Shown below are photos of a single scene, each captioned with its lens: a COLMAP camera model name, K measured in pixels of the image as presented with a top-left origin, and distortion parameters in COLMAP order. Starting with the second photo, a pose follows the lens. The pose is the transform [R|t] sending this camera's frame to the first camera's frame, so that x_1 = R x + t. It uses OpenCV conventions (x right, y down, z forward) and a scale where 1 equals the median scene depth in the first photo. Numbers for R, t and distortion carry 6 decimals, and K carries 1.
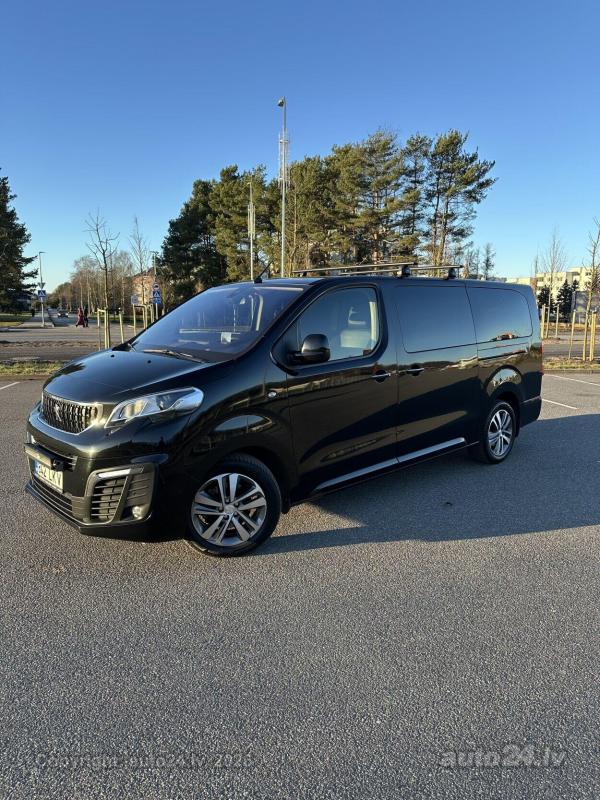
lens RADIAL K [[602.6, 0, 300.0], [0, 602.6, 400.0], [0, 0, 1]] dist [0.051414, -0.053563]
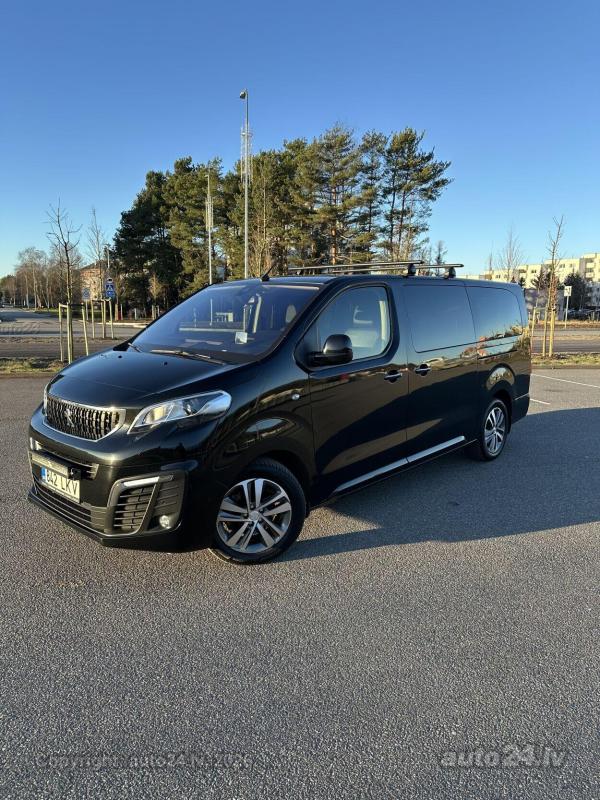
lens RADIAL K [[602.6, 0, 300.0], [0, 602.6, 400.0], [0, 0, 1]] dist [0.051414, -0.053563]
pose [[0.996243, -0.008859, 0.086148, -0.104889], [0.008120, 0.999927, 0.008924, -0.010414], [-0.086221, -0.008191, 0.996242, 0.024357]]
